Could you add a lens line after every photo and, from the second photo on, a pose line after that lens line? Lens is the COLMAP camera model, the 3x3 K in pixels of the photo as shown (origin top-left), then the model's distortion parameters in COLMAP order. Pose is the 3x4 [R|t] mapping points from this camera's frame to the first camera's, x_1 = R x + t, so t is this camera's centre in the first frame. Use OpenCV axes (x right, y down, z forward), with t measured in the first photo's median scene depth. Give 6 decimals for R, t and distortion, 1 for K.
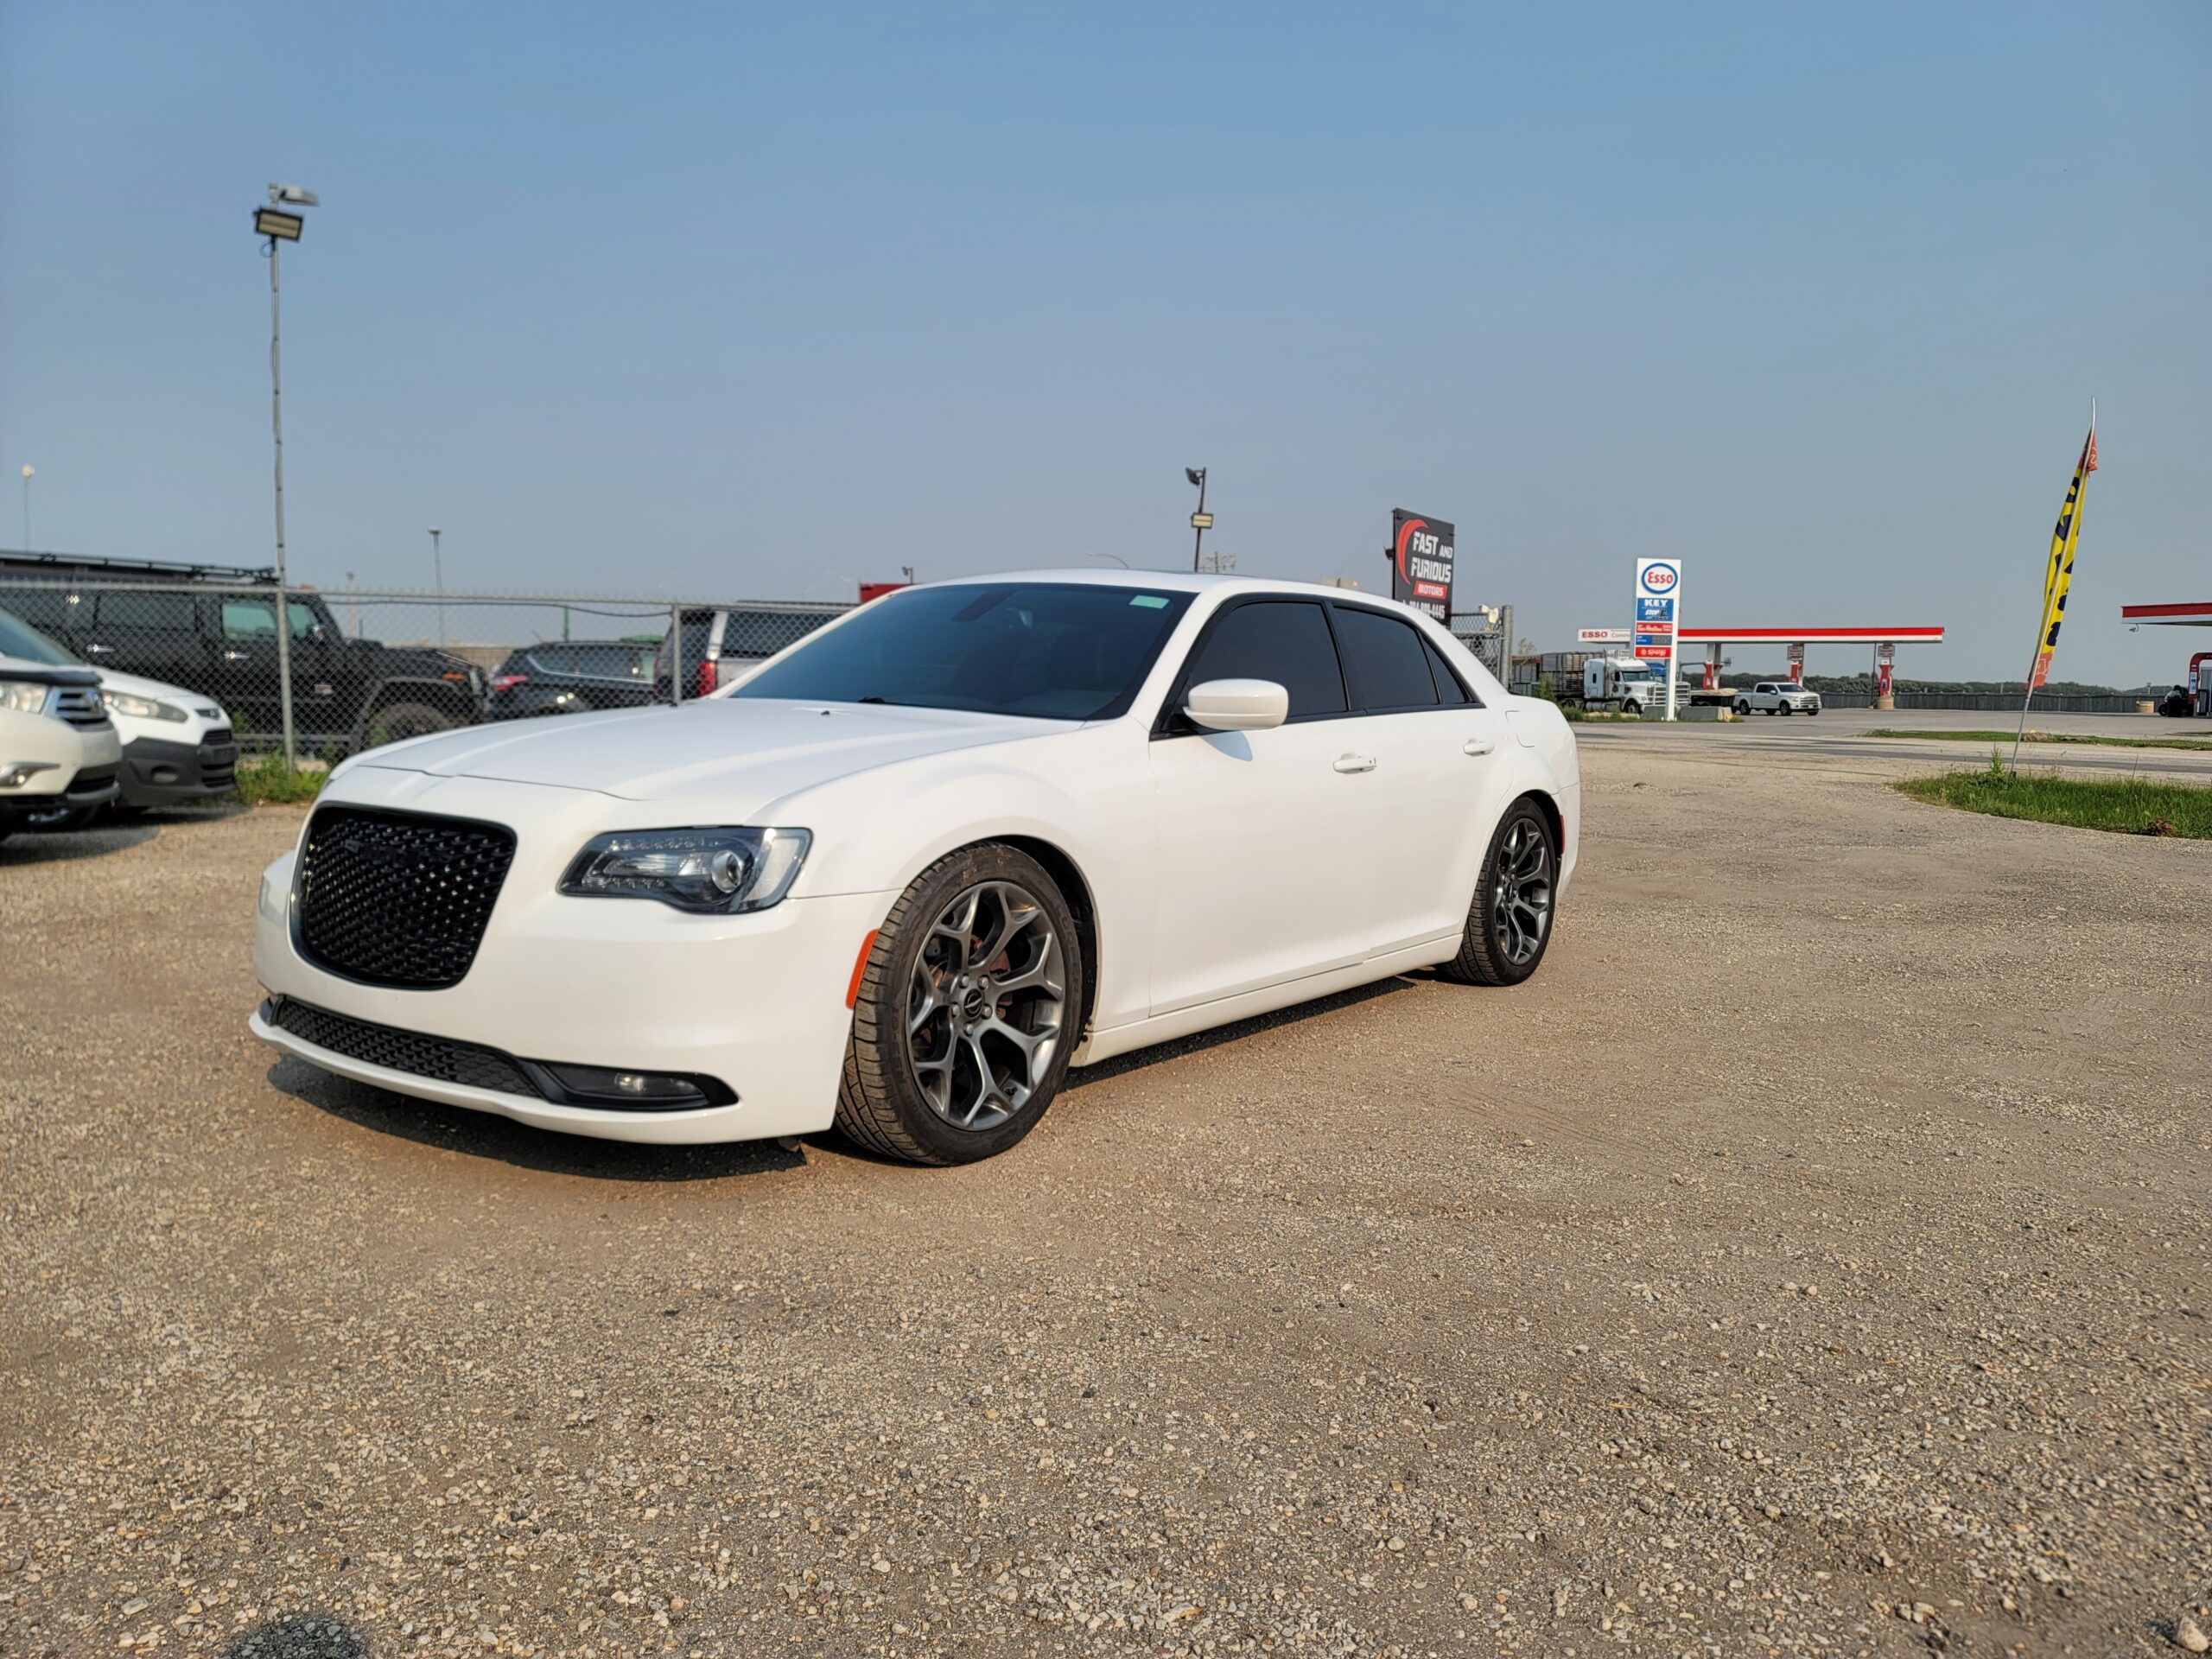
lens RADIAL K [[1607.4, 0, 1099.2], [0, 1607.4, 817.3], [0, 0, 1]] dist [0.027335, -0.007495]
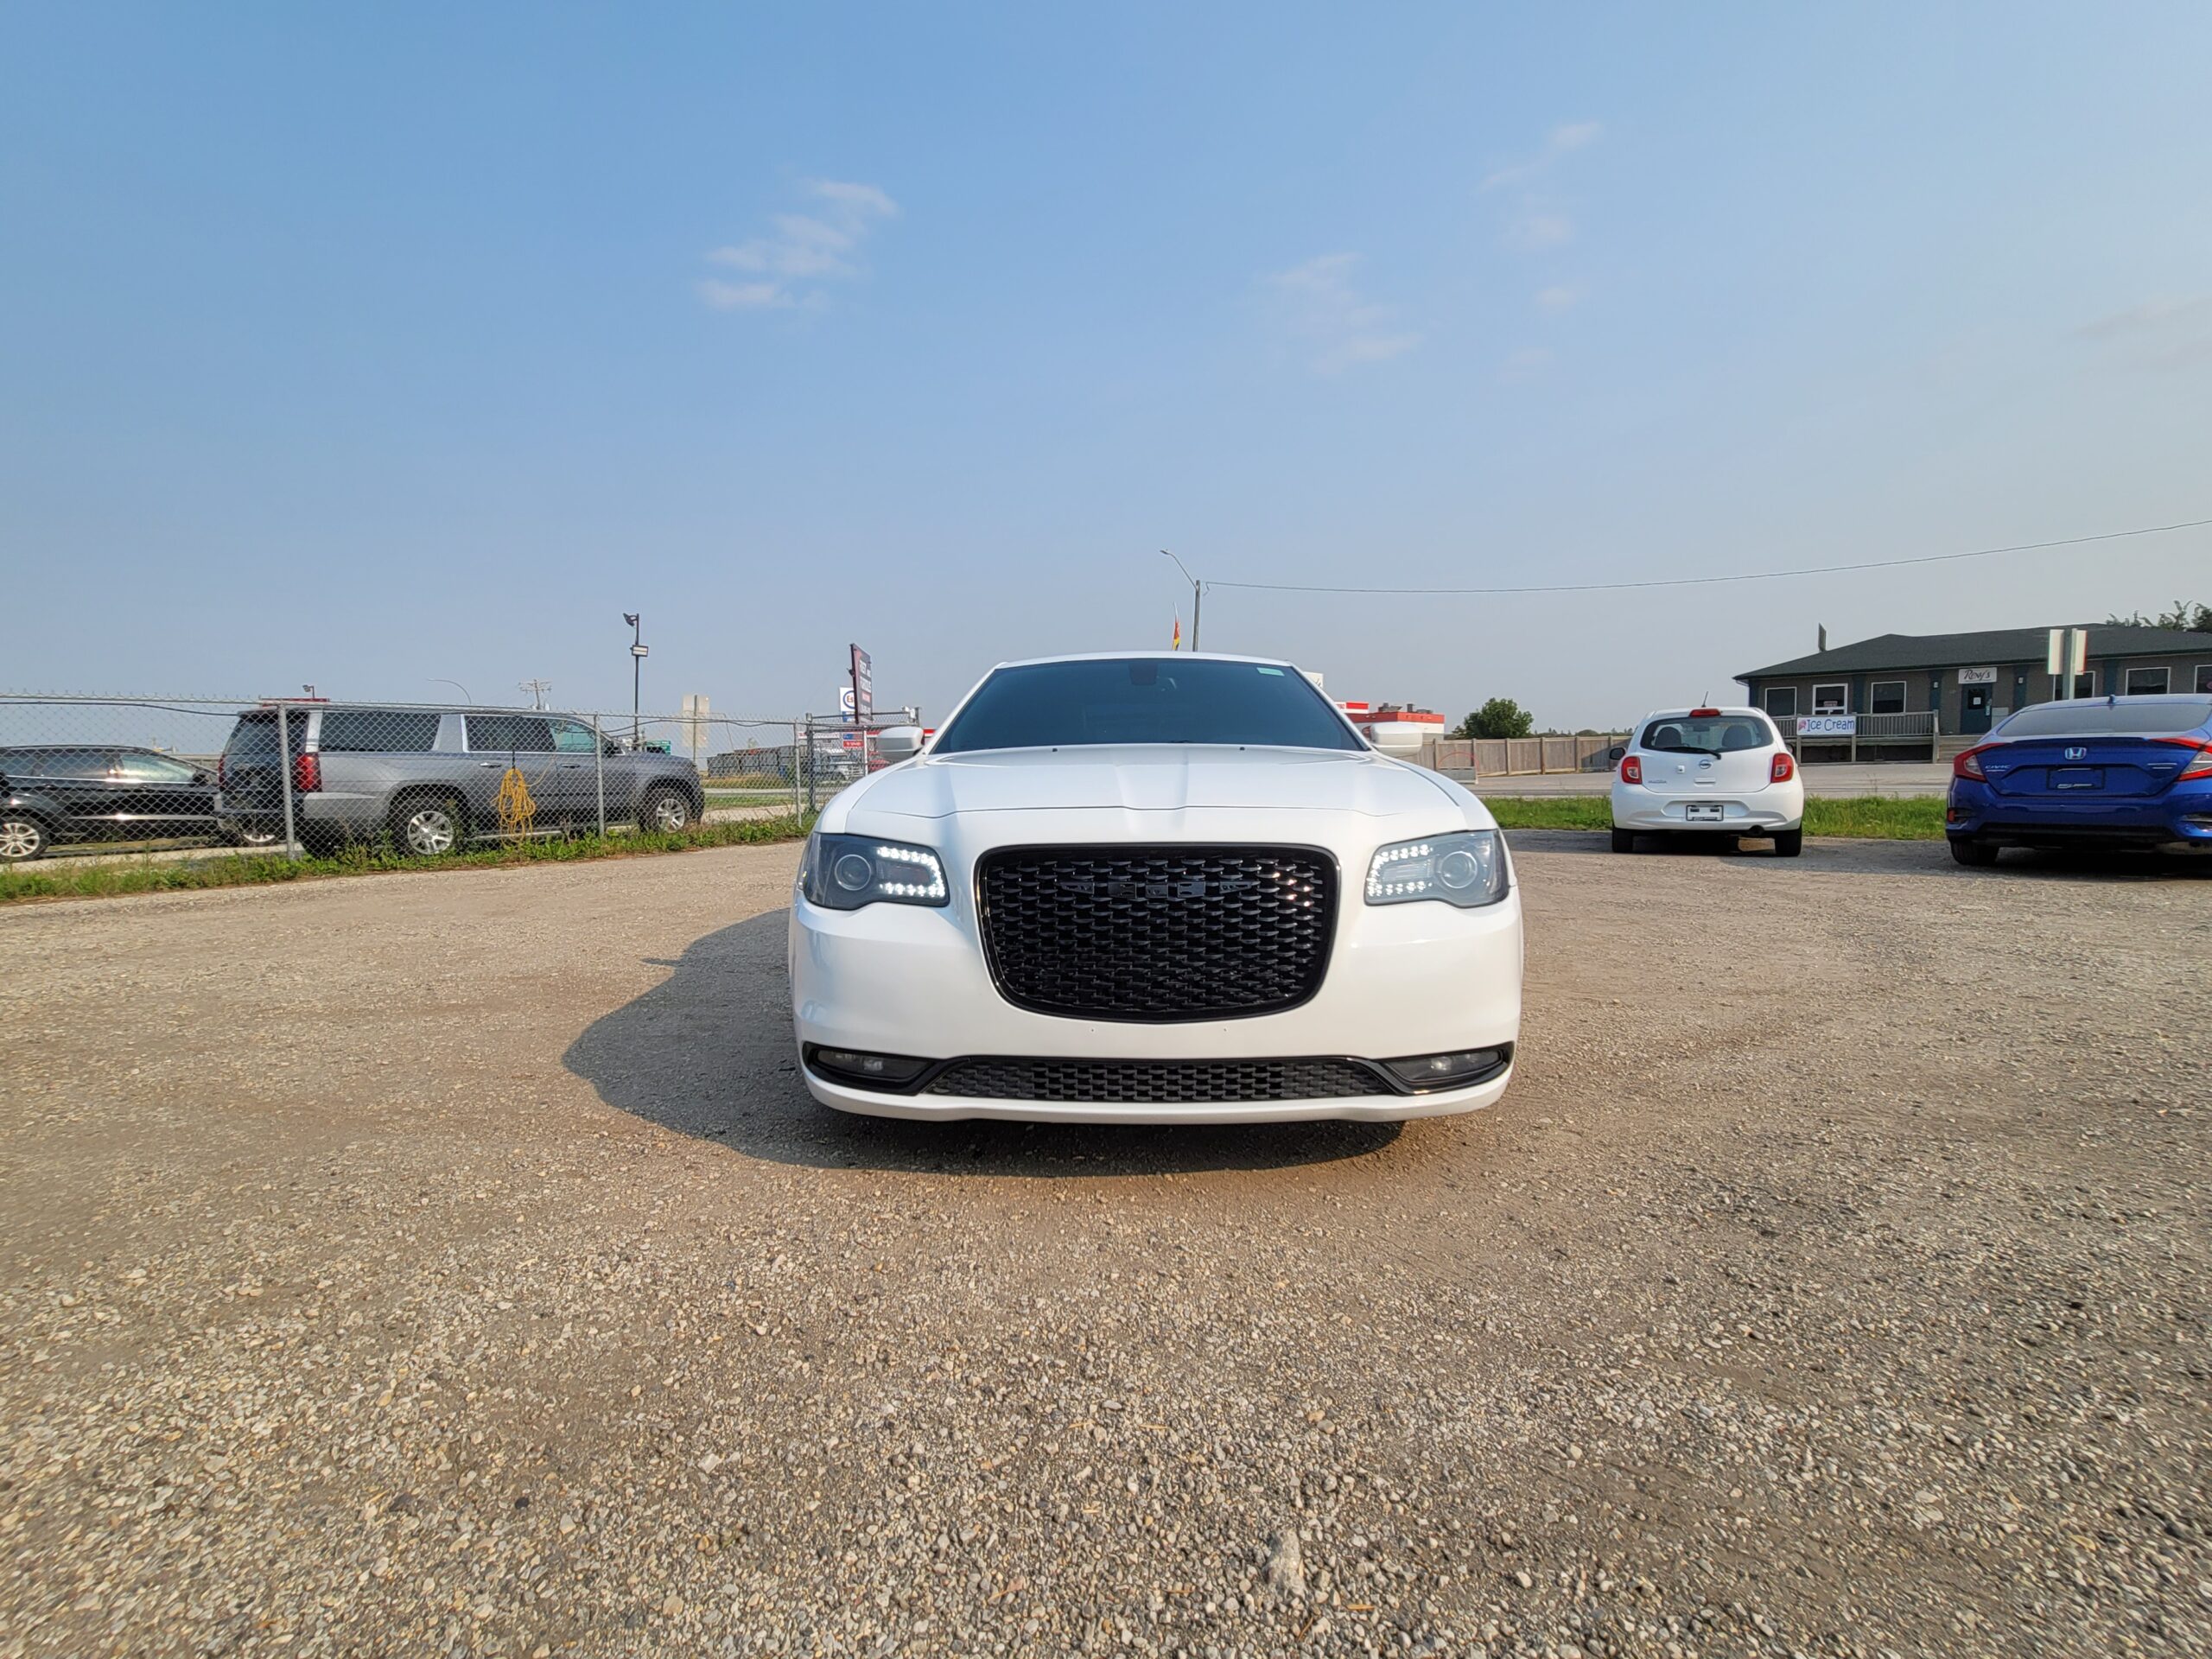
lens RADIAL K [[964.4, 0, 1106.0], [0, 964.4, 829.5], [0, 0, 1]] dist [0.010408, 0.000448]
pose [[0.828439, -0.078442, 0.554559, -0.158166], [0.084175, 0.996335, 0.015184, -0.005422], [-0.553718, 0.034102, 0.832006, 0.103091]]
